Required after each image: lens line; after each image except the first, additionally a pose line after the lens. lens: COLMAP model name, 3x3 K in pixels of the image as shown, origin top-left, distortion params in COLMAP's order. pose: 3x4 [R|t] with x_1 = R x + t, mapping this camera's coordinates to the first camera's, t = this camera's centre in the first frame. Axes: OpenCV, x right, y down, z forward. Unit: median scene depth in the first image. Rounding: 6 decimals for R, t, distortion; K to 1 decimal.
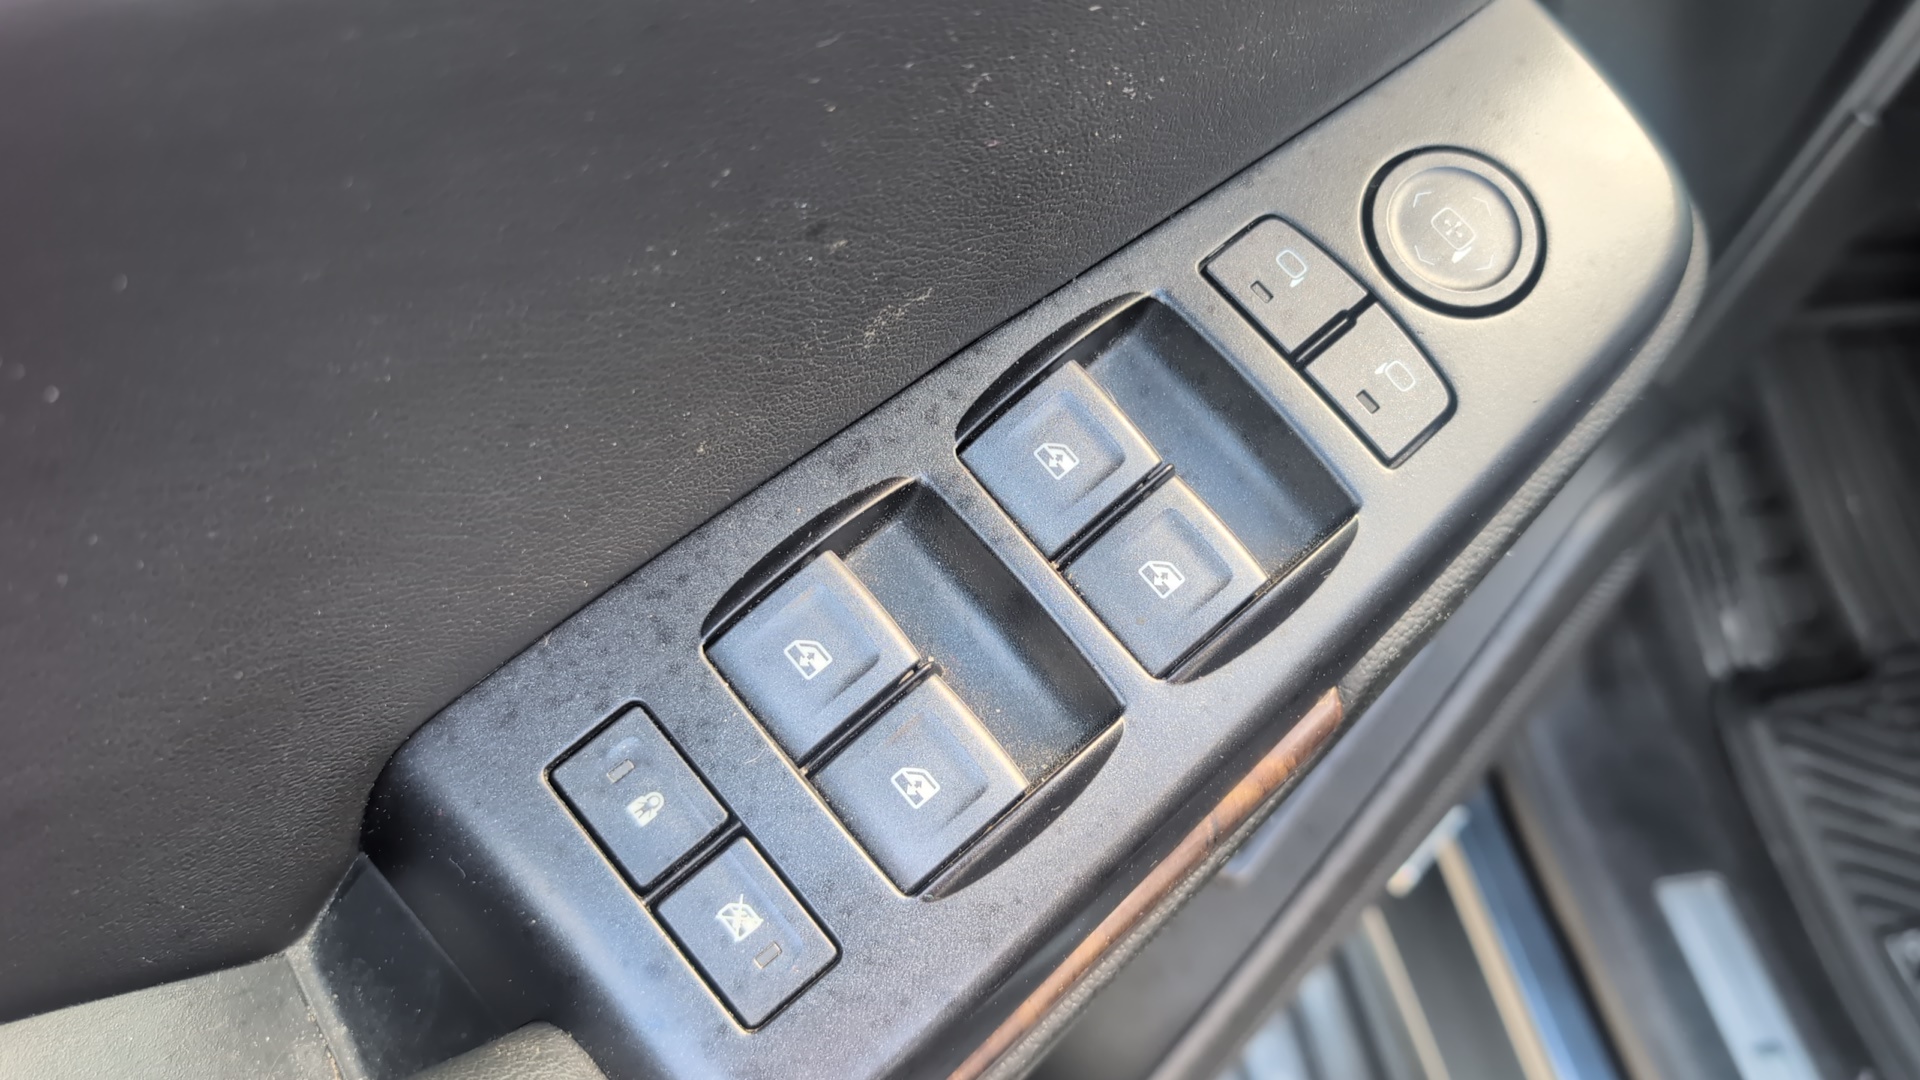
lens RADIAL K [[1595.1, 0, 960.0], [0, 1595.1, 540.0], [0, 0, 1]] dist [0.027582, 0.003620]
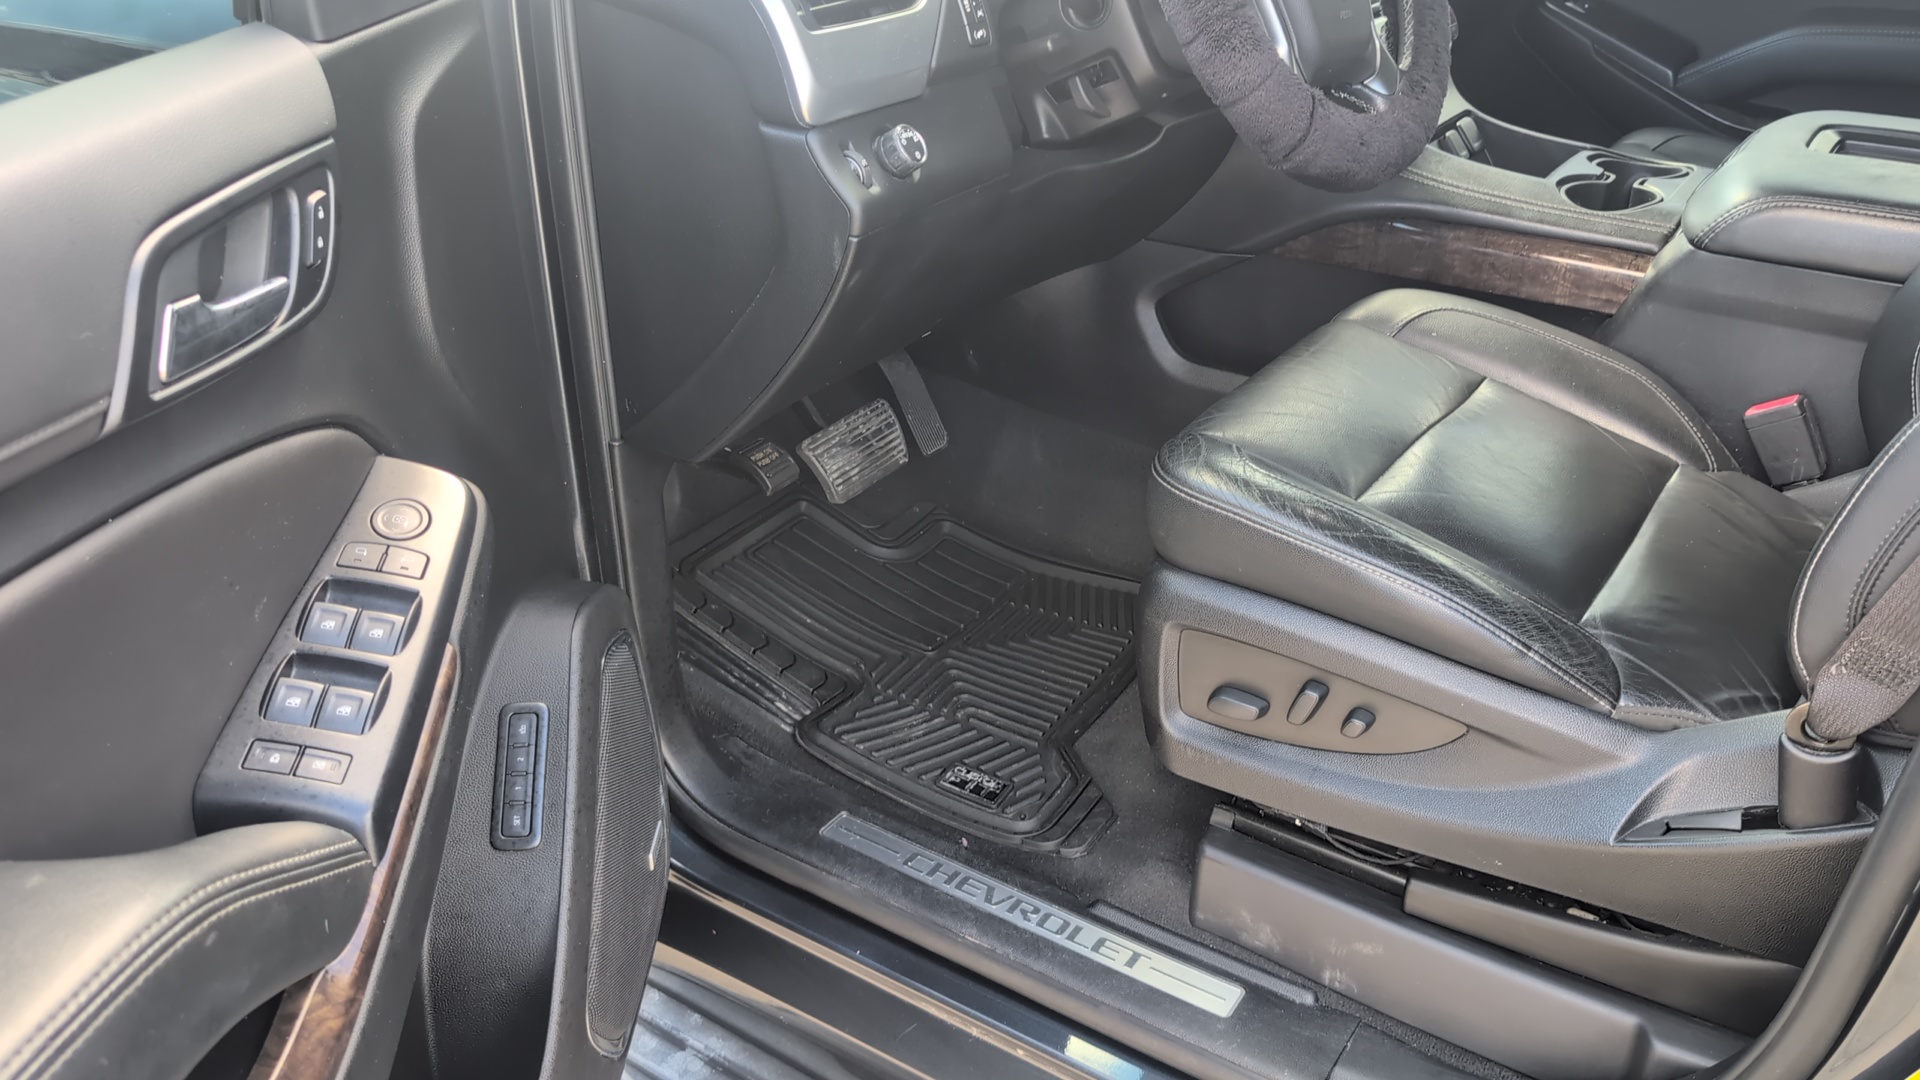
lens RADIAL K [[1595.1, 0, 960.0], [0, 1595.1, 540.0], [0, 0, 1]] dist [0.027582, 0.003620]
pose [[0.707127, -0.497200, 0.502756, -0.583347], [0.633823, 0.760887, -0.138994, 1.083654], [-0.313432, 0.416945, 0.853181, -2.273838]]
